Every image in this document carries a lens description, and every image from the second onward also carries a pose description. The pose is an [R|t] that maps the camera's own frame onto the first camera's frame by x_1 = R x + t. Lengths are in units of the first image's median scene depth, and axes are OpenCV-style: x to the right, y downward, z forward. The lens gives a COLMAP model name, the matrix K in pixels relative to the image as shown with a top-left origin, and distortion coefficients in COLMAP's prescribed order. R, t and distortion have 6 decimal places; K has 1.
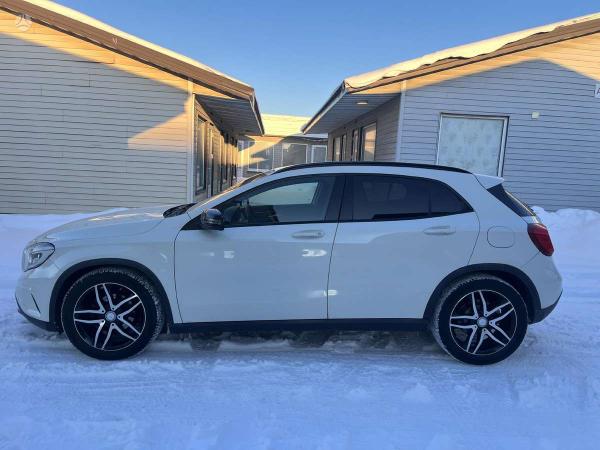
lens RADIAL K [[456.8, 0, 303.8], [0, 456.8, 222.7], [0, 0, 1]] dist [0.060815, -0.065092]
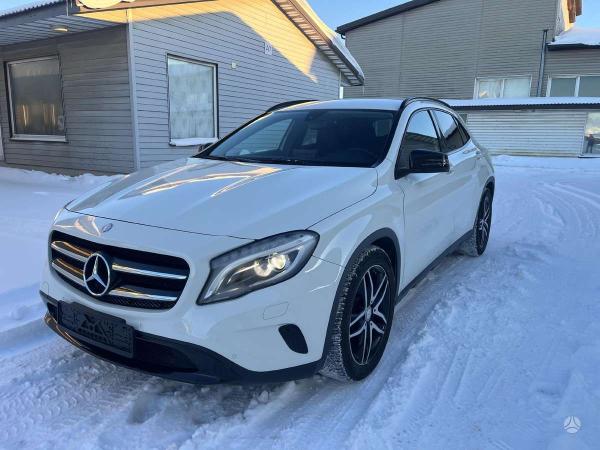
lens RADIAL K [[456.8, 0, 298.7], [0, 456.8, 226.7], [0, 0, 1]] dist [0.060815, -0.065092]
pose [[0.563424, -0.198844, 0.801882, -0.367554], [0.112332, 0.980028, 0.164092, -0.019272], [-0.818495, -0.002377, 0.574508, 0.249203]]
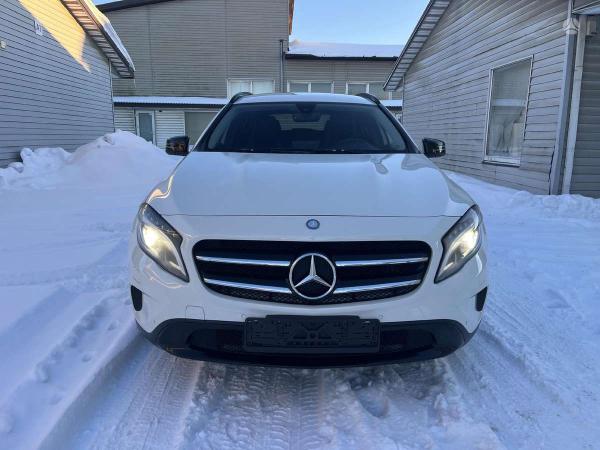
lens RADIAL K [[456.8, 0, 298.5], [0, 456.8, 225.2], [0, 0, 1]] dist [0.060815, -0.065092]
pose [[0.012620, -0.236863, 0.971461, -0.437314], [0.116208, 0.965303, 0.233852, -0.040104], [-0.993145, 0.109940, 0.039707, 0.449236]]
